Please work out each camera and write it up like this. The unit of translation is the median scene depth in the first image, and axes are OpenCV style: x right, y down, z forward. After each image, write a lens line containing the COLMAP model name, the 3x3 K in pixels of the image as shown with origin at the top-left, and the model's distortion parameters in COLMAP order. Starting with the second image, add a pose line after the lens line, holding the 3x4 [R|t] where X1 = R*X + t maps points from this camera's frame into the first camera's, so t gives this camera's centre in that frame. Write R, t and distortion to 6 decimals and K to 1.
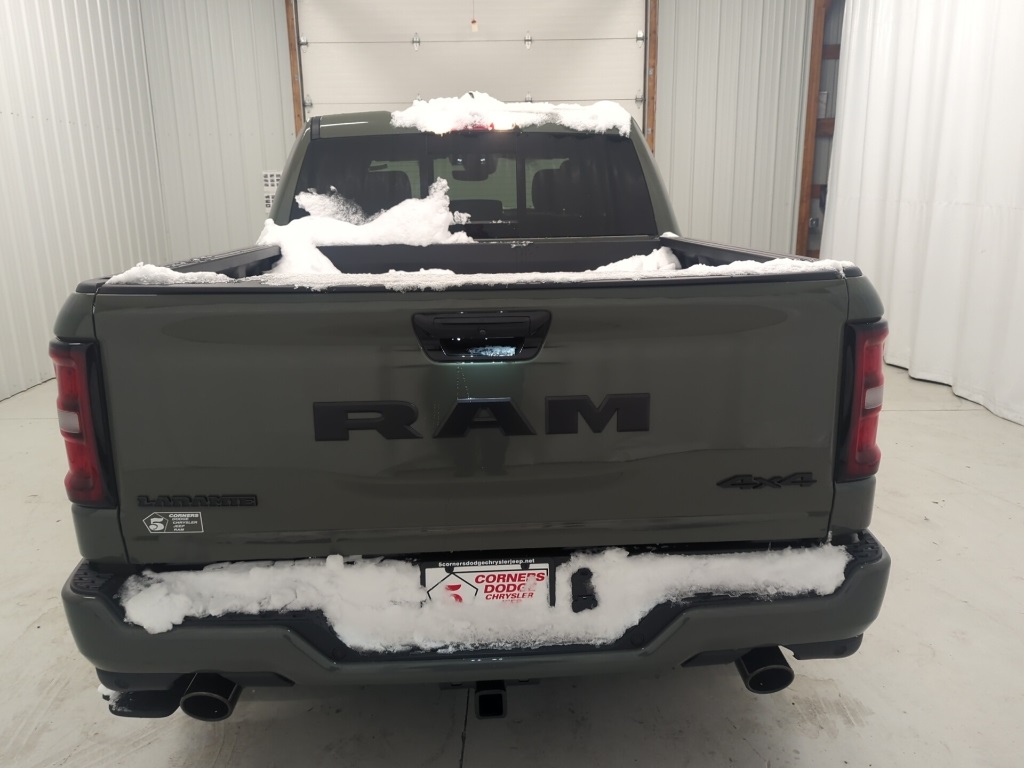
lens RADIAL K [[824.1, 0, 518.2], [0, 824.1, 384.7], [0, 0, 1]] dist [0.053330, -0.041929]
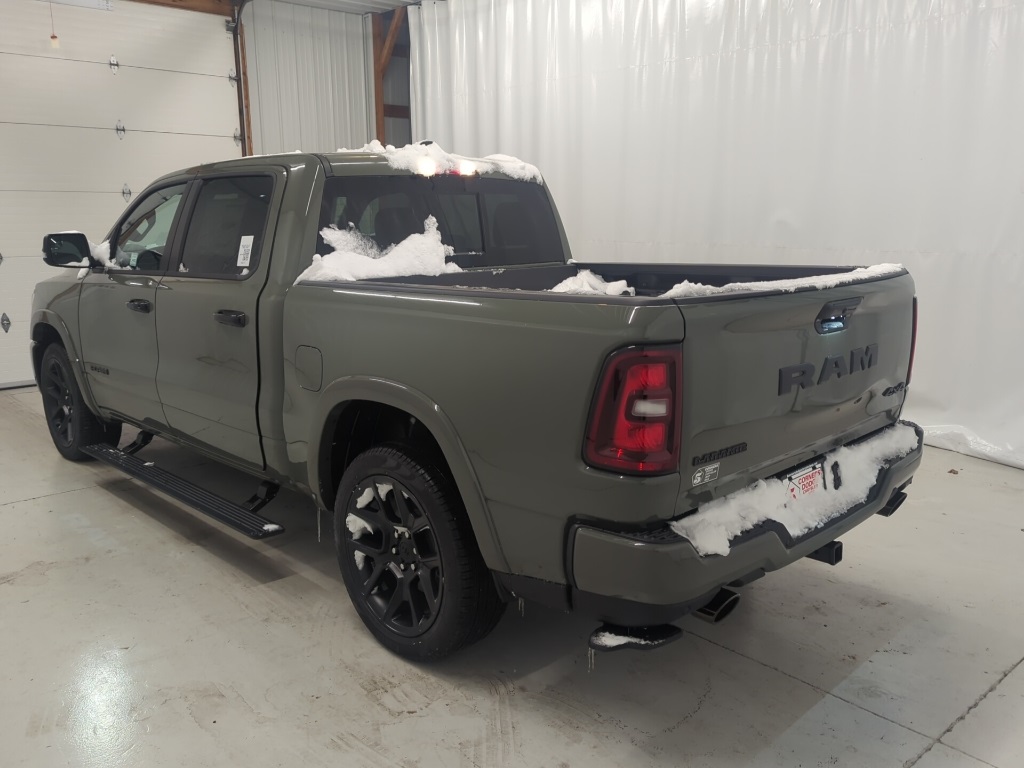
lens RADIAL K [[824.1, 0, 514.4], [0, 824.1, 389.6], [0, 0, 1]] dist [0.053330, -0.041929]
pose [[0.750665, -0.126267, 0.648505, -0.768515], [0.150530, 0.988438, 0.018211, -0.019797], [-0.643306, 0.083949, 0.760993, 0.094425]]
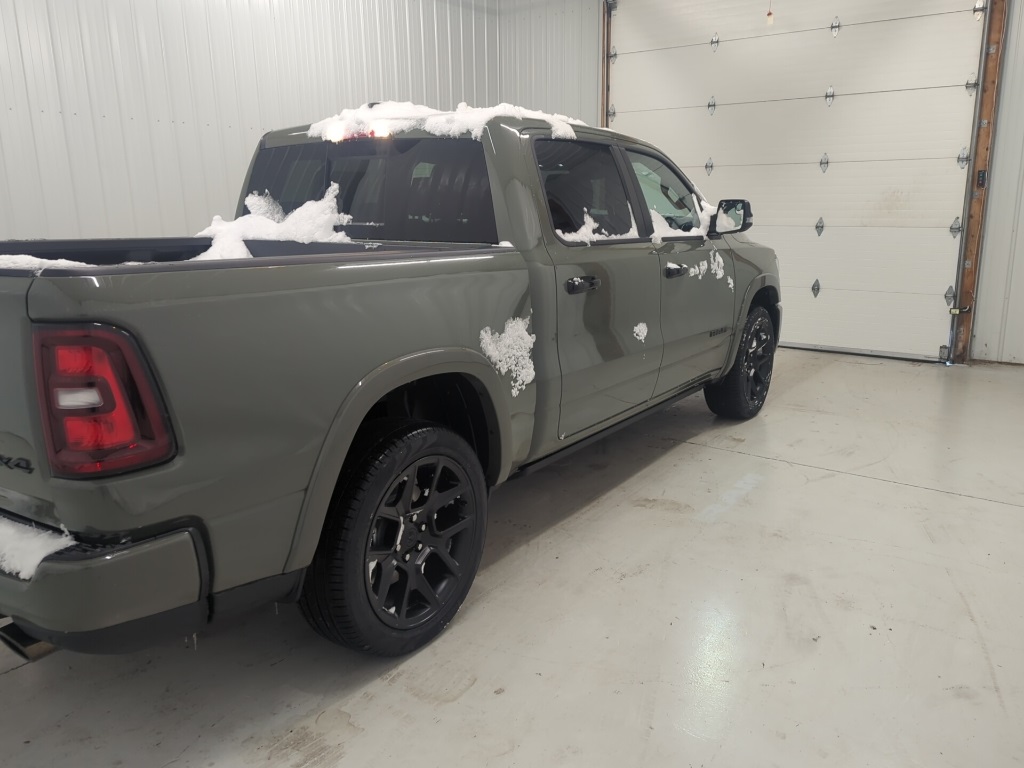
lens RADIAL K [[824.1, 0, 517.0], [0, 824.1, 384.6], [0, 0, 1]] dist [0.053330, -0.041929]
pose [[0.804959, 0.142297, -0.576015, 0.773330], [-0.146334, 0.988439, 0.039685, -0.064694], [0.575003, 0.052346, 0.816475, 0.259825]]
